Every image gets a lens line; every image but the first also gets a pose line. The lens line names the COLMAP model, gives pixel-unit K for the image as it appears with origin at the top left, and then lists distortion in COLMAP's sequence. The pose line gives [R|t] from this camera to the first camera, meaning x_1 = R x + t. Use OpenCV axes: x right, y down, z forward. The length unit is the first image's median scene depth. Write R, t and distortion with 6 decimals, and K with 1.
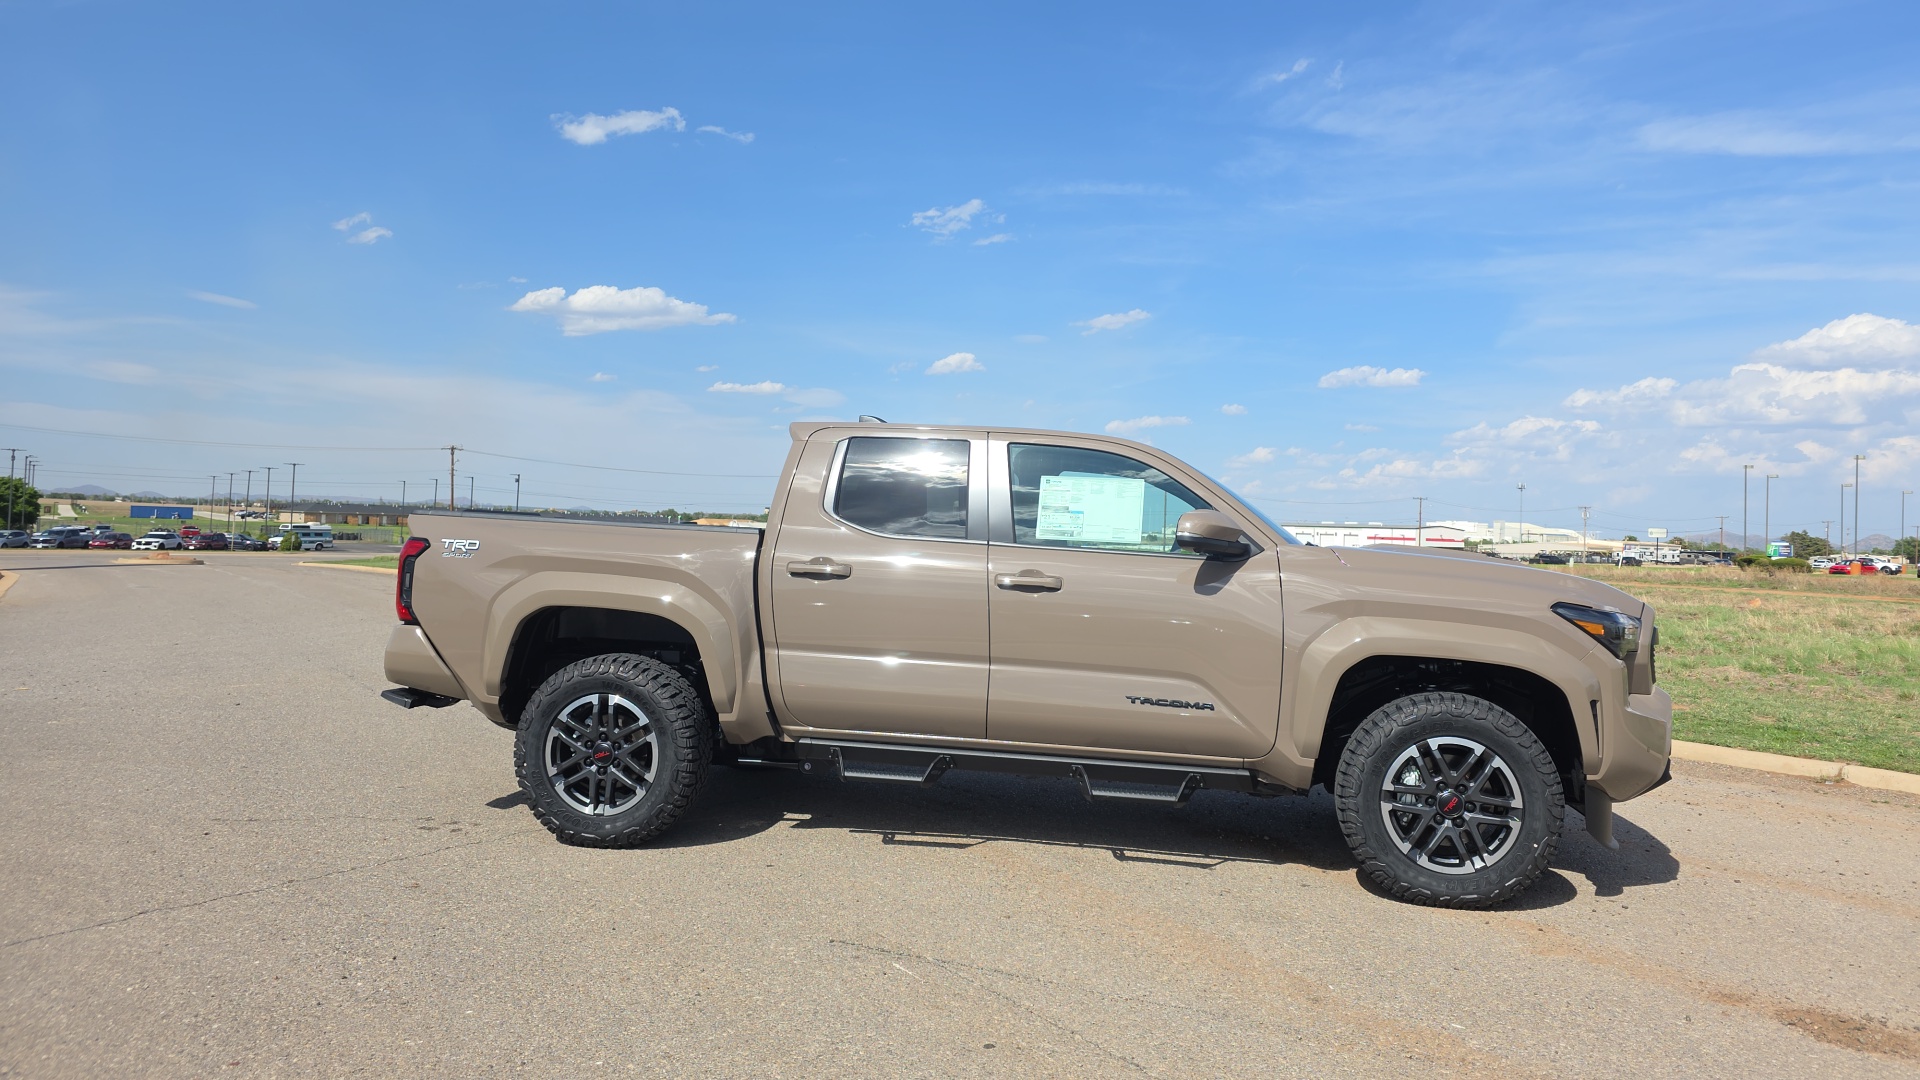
lens RADIAL K [[1300.3, 0, 965.7], [0, 1300.3, 492.1], [0, 0, 1]] dist [0.048969, -0.040859]
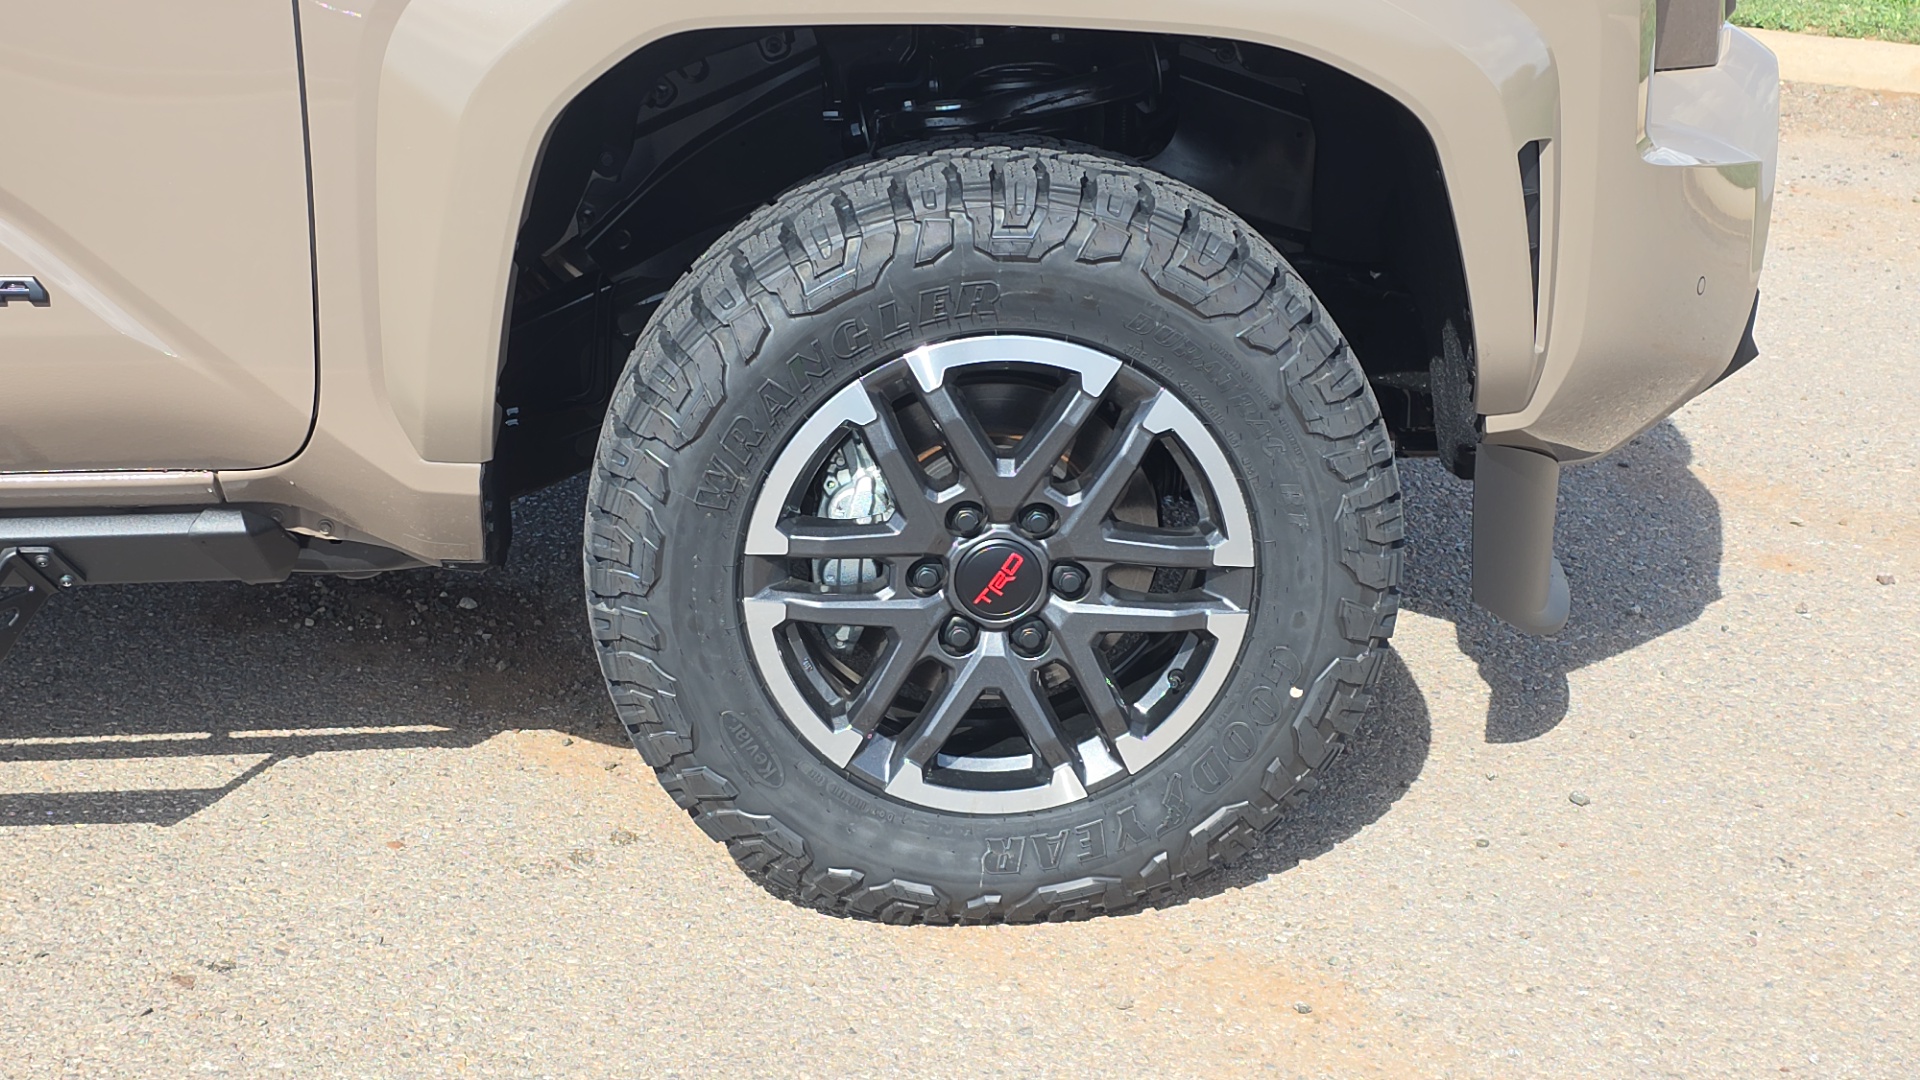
lens RADIAL K [[2425.6, 0, 906.8], [0, 2425.6, 539.3], [0, 0, 1]] dist [0.167365, -0.005229]
pose [[0.971552, -0.130325, 0.197743, 0.256153], [0.043545, 0.919039, 0.391754, 0.039727], [-0.232789, -0.371999, 0.898569, 0.568759]]
